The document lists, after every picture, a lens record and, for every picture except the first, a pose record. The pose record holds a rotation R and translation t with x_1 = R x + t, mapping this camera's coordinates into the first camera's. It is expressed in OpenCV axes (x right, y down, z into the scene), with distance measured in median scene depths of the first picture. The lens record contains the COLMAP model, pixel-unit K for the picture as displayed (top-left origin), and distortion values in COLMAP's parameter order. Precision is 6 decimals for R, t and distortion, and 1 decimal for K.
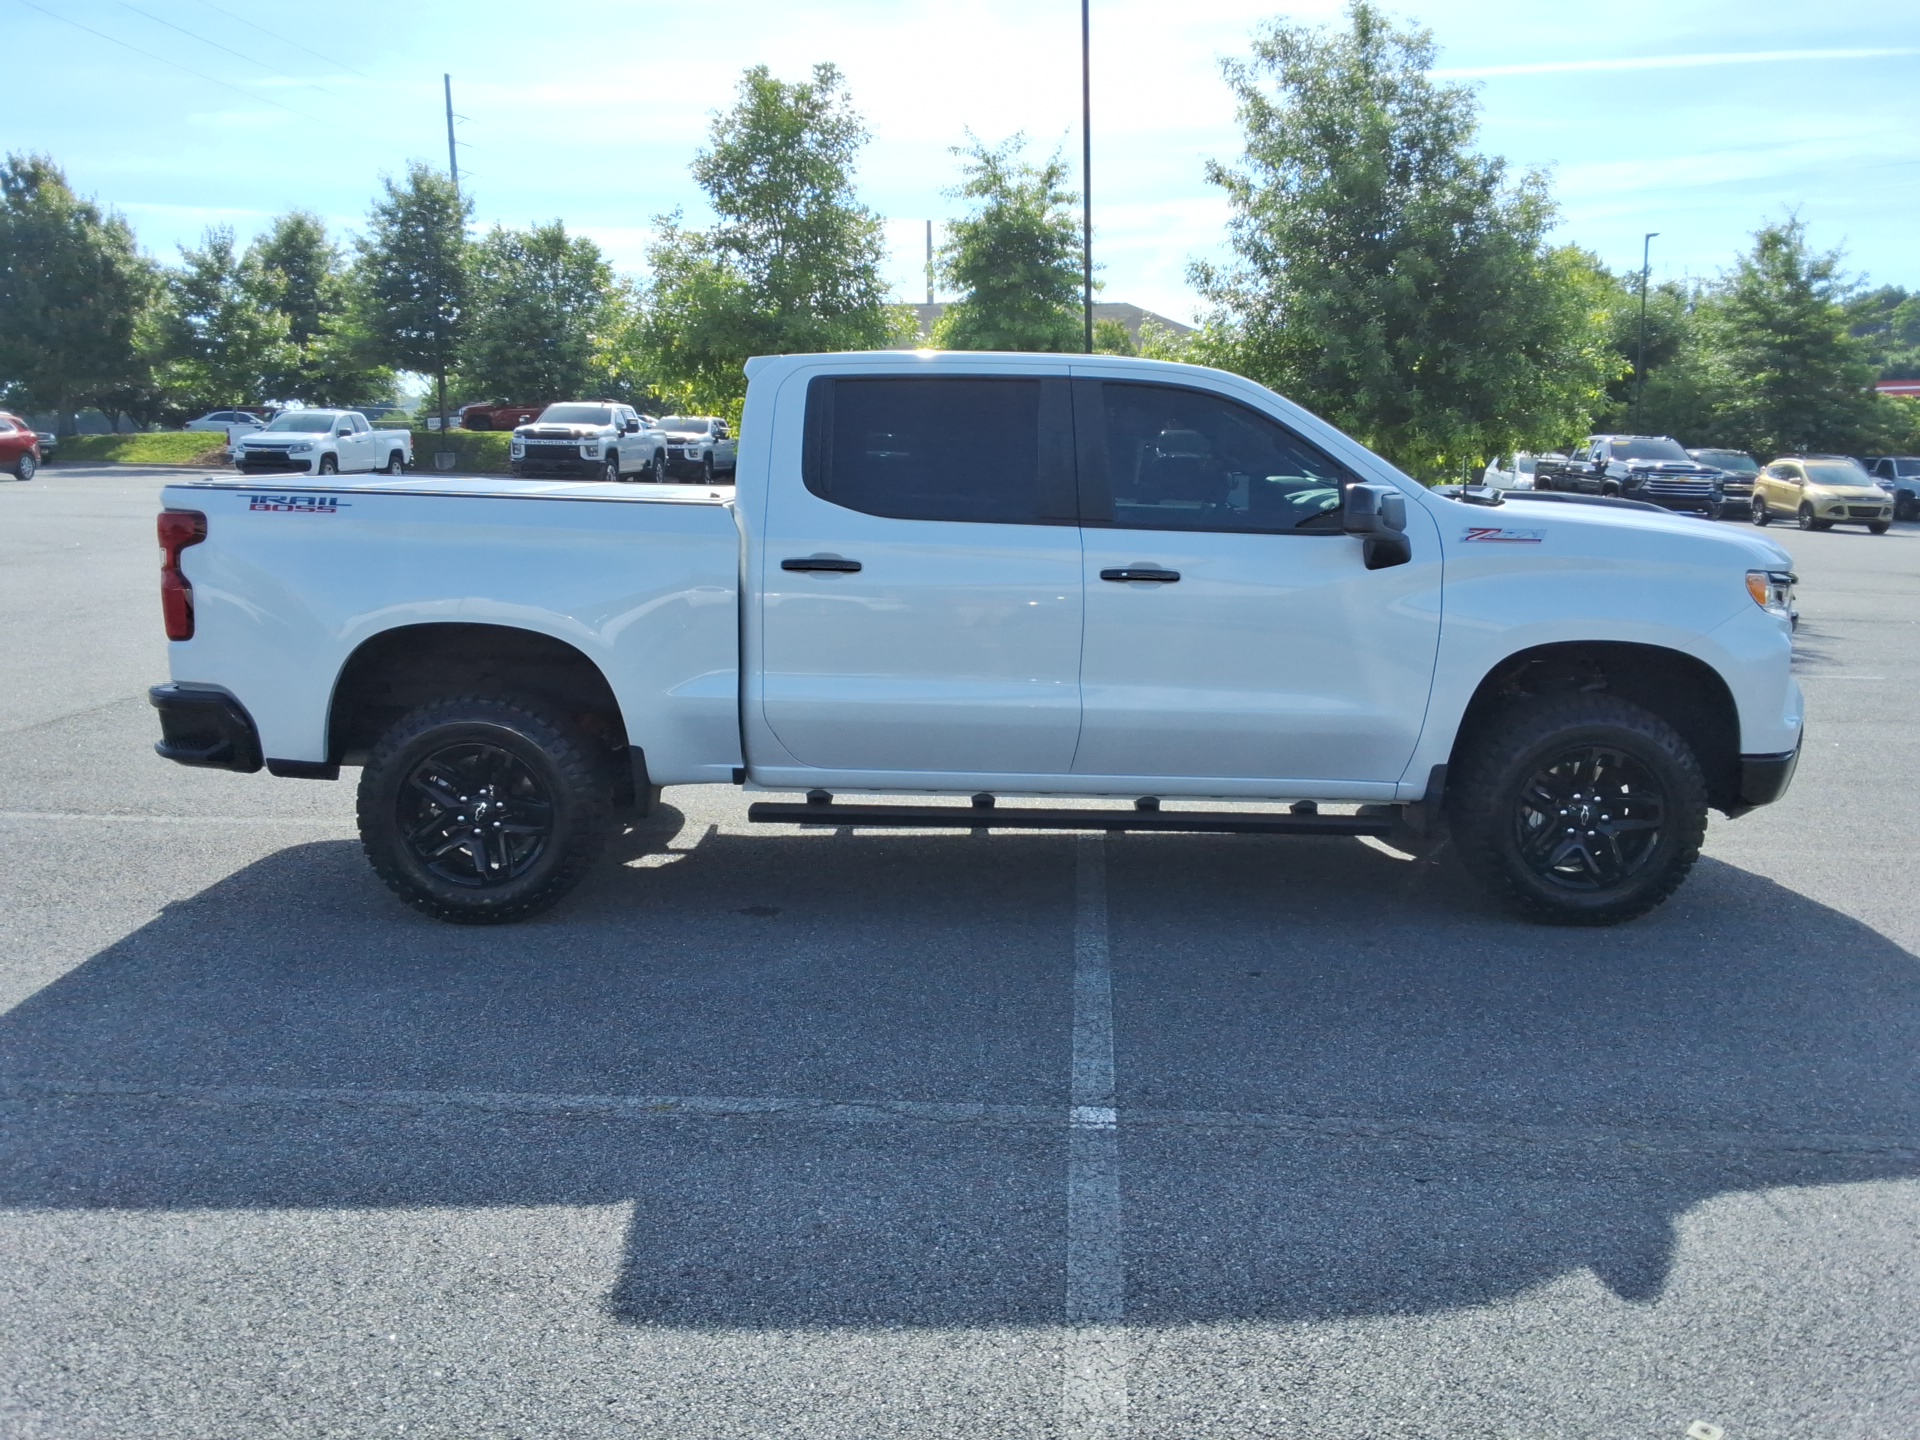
lens RADIAL K [[1556.7, 0, 960.0], [0, 1556.7, 720.0], [0, 0, 1]] dist [0.113418, -0.195520]
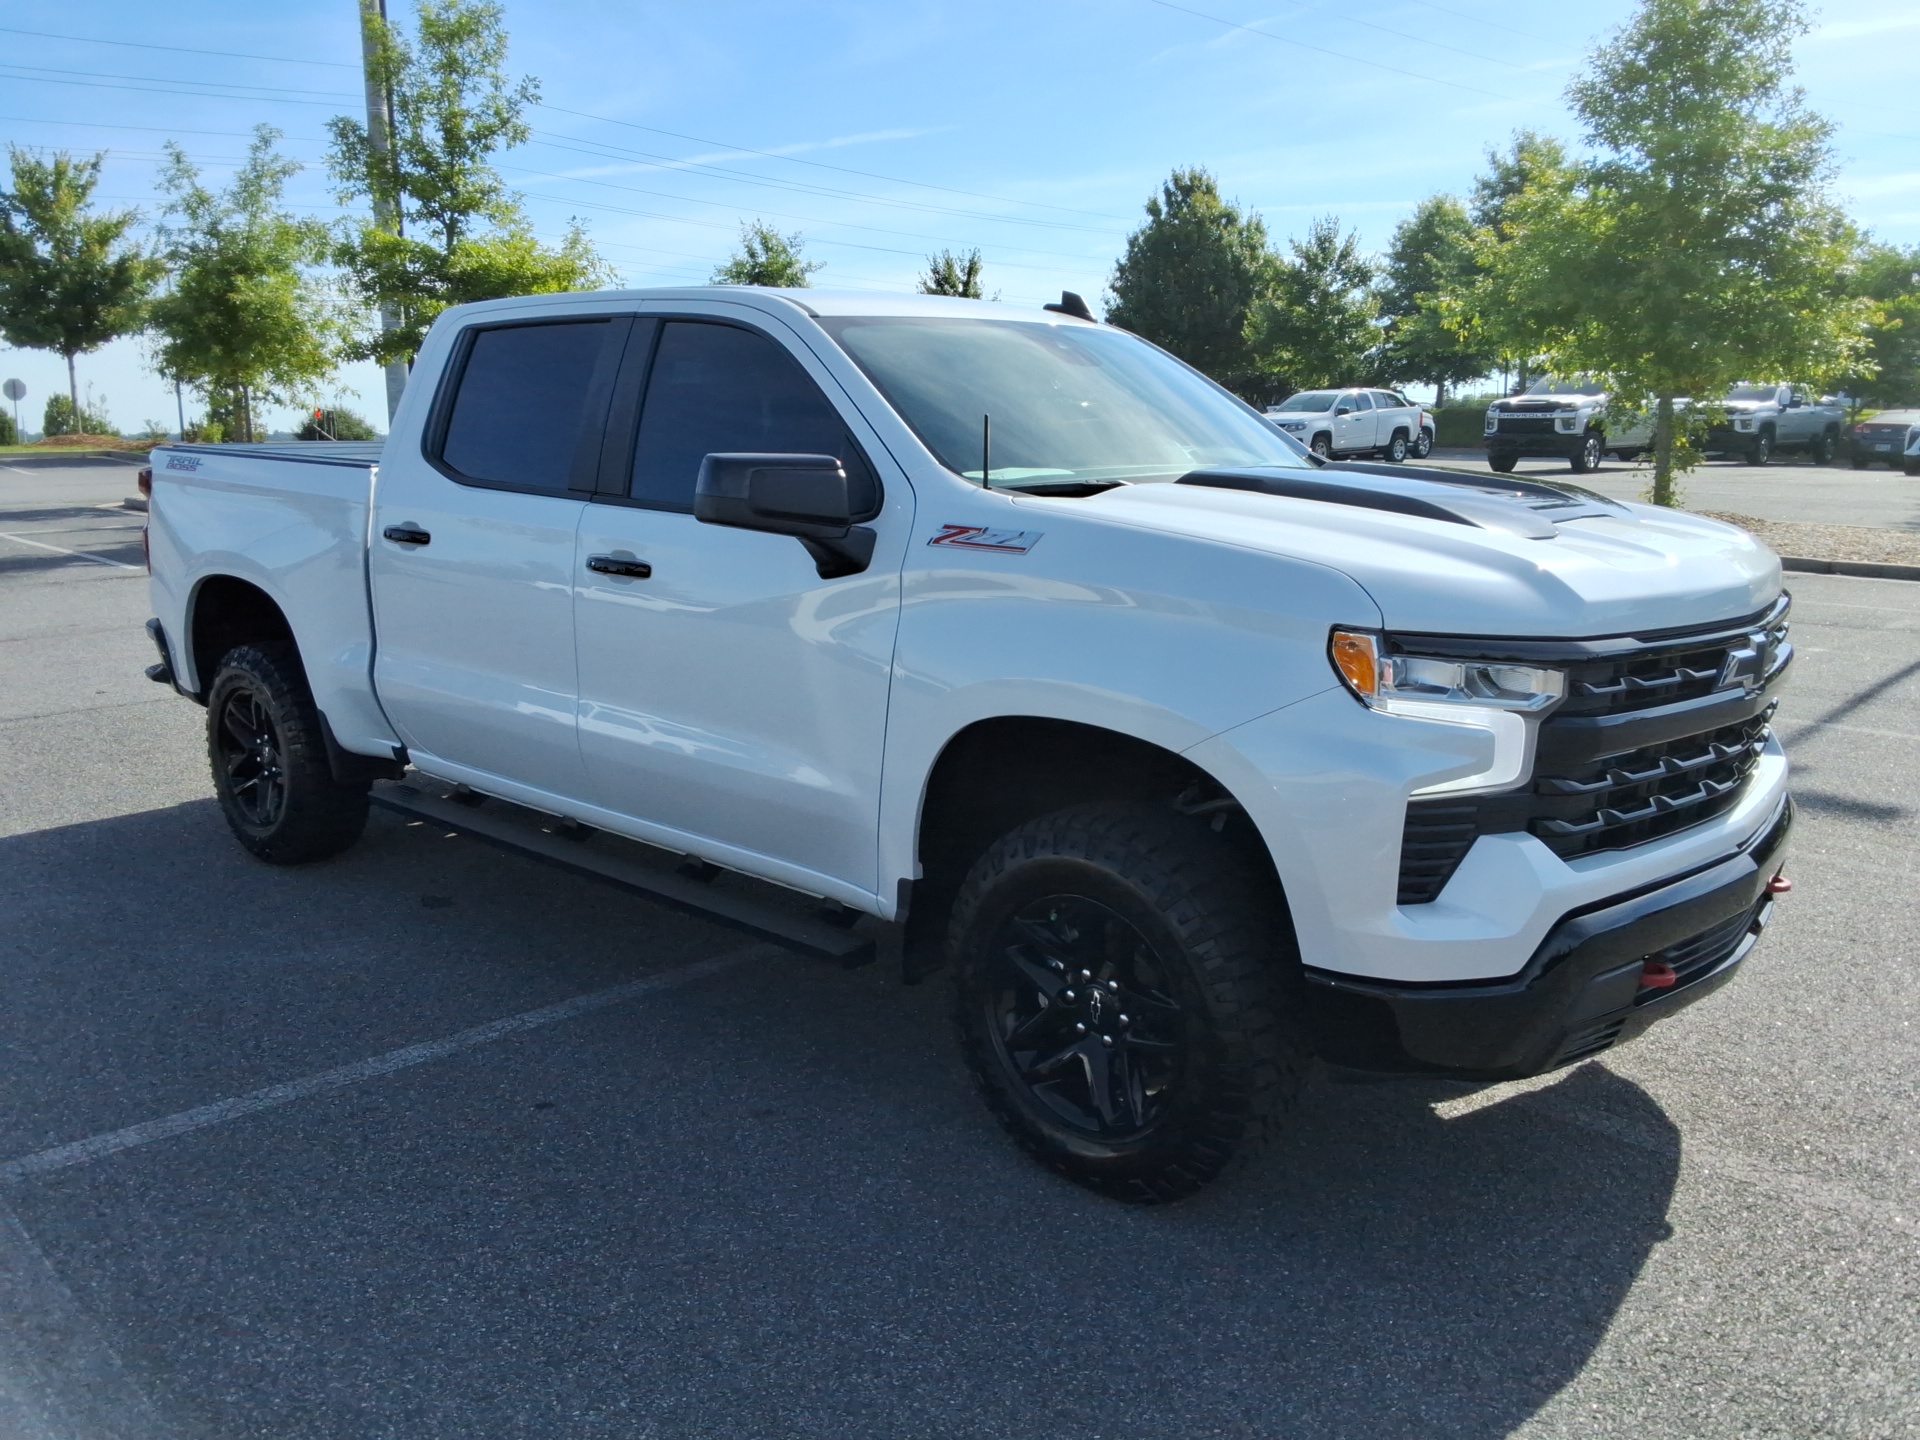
lens RADIAL K [[1538.4, 0, 977.7], [0, 1538.4, 707.5], [0, 0, 1]] dist [0.124027, -0.195672]
pose [[0.732403, 0.115321, -0.671035, 0.113883], [-0.110350, 0.992627, 0.050146, -0.011962], [0.671870, 0.037321, 0.739728, 0.080499]]
